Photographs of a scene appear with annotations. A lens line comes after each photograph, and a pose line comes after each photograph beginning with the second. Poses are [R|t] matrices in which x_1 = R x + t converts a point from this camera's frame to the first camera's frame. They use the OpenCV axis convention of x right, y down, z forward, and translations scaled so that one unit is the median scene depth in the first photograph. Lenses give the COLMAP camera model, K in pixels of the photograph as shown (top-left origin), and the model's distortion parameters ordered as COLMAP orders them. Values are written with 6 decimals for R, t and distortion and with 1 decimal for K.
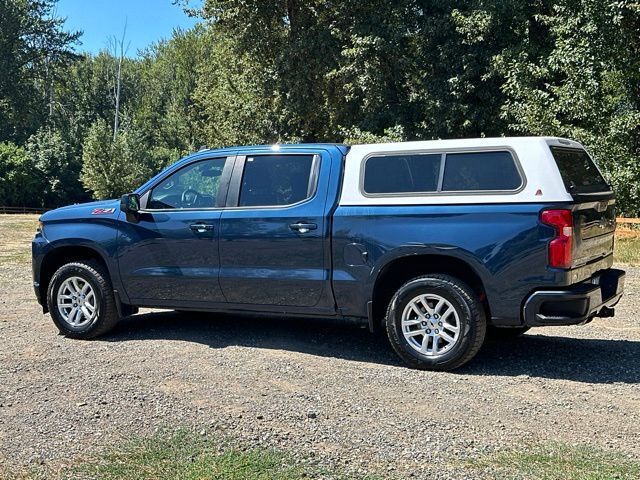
lens RADIAL K [[905.9, 0, 320.0], [0, 905.9, 240.0], [0, 0, 1]] dist [0.190359, -0.353430]
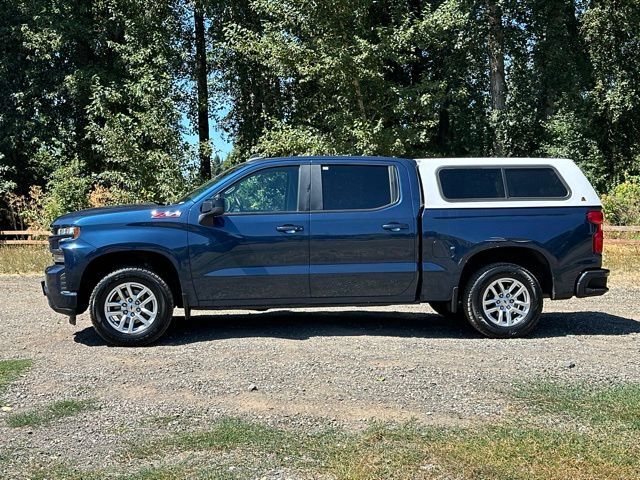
lens RADIAL K [[905.9, 0, 320.0], [0, 905.9, 240.0], [0, 0, 1]] dist [0.190359, -0.353430]
pose [[0.814680, -0.011746, 0.579791, -0.176916], [0.027109, 0.999473, -0.017843, 0.004666], [-0.579276, 0.030254, 0.814570, 0.023732]]
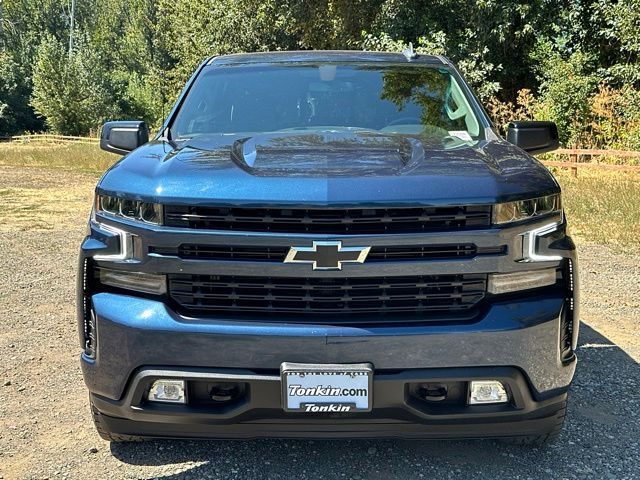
lens RADIAL K [[905.9, 0, 320.0], [0, 905.9, 240.0], [0, 0, 1]] dist [0.190359, -0.353430]
pose [[0.999169, -0.001578, 0.040723, -0.048622], [-0.001620, 0.996923, 0.078368, -0.014232], [-0.040721, -0.078368, 0.996092, 0.246869]]
